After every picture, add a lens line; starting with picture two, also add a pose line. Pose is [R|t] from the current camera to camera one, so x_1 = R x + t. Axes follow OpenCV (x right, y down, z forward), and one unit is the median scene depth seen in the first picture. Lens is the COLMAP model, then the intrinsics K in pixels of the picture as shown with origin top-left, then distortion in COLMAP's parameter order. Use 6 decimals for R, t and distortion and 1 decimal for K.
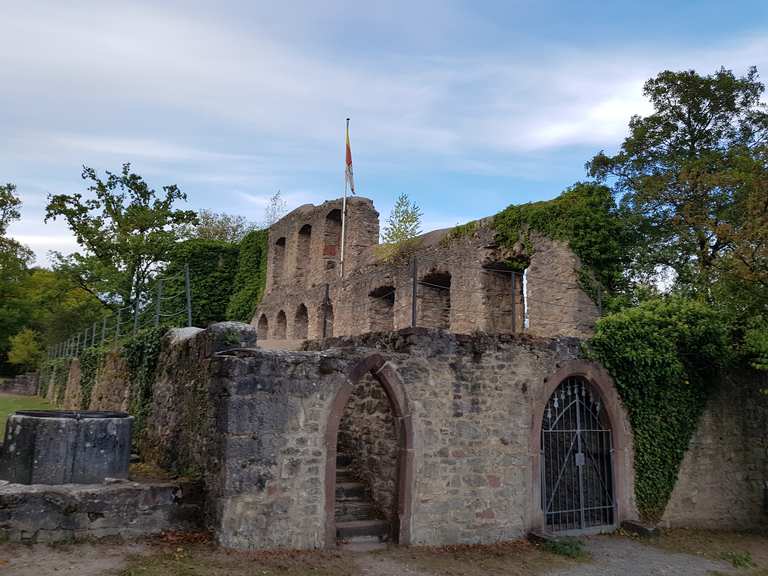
lens RADIAL K [[598.7, 0, 384.0], [0, 598.7, 288.0], [0, 0, 1]] dist [0.001368, -0.062176]
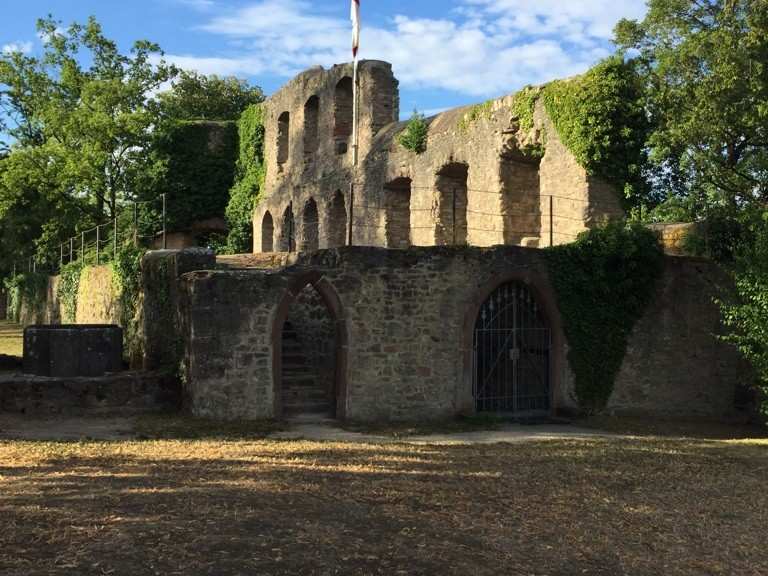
lens RADIAL K [[734.1, 0, 384.0], [0, 734.1, 288.0], [0, 0, 1]] dist [-0.005671, -0.003620]
pose [[0.998559, -0.035551, -0.040200, 0.169863], [0.041218, 0.987784, 0.150282, -0.064853], [0.034367, -0.151722, 0.987826, -0.426007]]
